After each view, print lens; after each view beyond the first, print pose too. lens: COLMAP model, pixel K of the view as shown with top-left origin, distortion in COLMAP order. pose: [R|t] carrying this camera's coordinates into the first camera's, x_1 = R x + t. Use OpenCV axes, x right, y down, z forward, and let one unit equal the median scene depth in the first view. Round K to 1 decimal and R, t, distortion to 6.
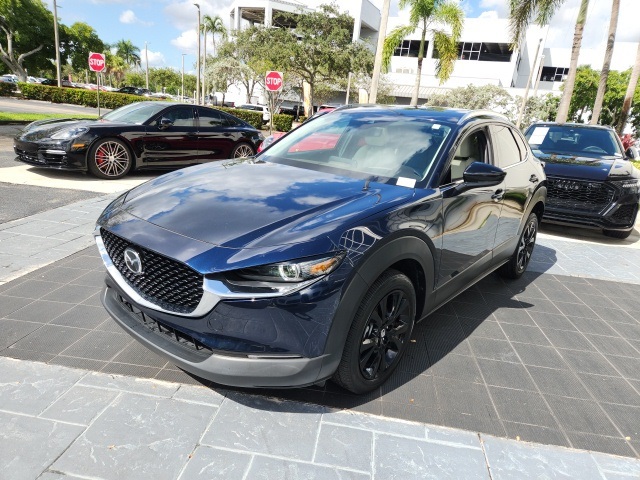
lens RADIAL K [[426.9, 0, 321.9], [0, 426.9, 246.2], [0, 0, 1]] dist [0.063994, -0.056629]
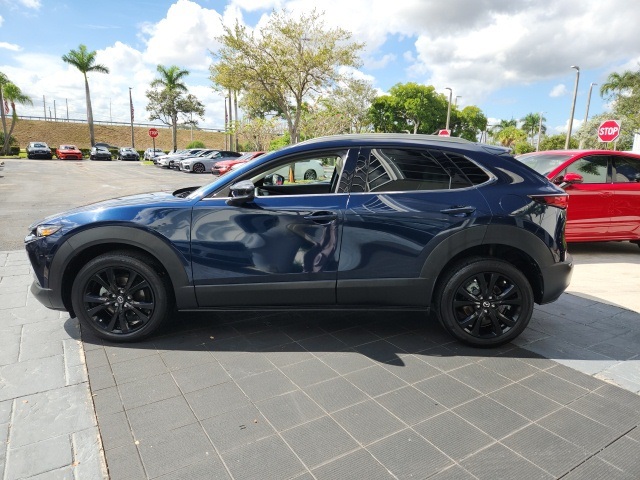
lens RADIAL K [[425.4, 0, 327.7], [0, 425.4, 242.2], [0, 0, 1]] dist [0.073001, -0.071180]
pose [[0.639454, 0.067556, -0.765856, 1.094863], [-0.188983, 0.979381, -0.071401, -0.002259], [0.745241, 0.190391, 0.639036, 0.401344]]
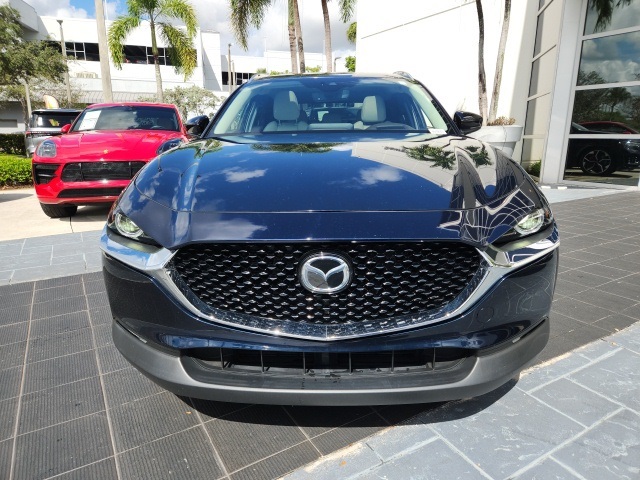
lens RADIAL K [[426.6, 0, 317.4], [0, 426.6, 241.3], [0, 0, 1]] dist [0.065786, -0.058163]
pose [[0.781274, -0.238736, 0.576729, -0.486808], [0.253776, 0.965644, 0.055945, -0.029352], [-0.570271, 0.102651, 0.815018, 0.313537]]
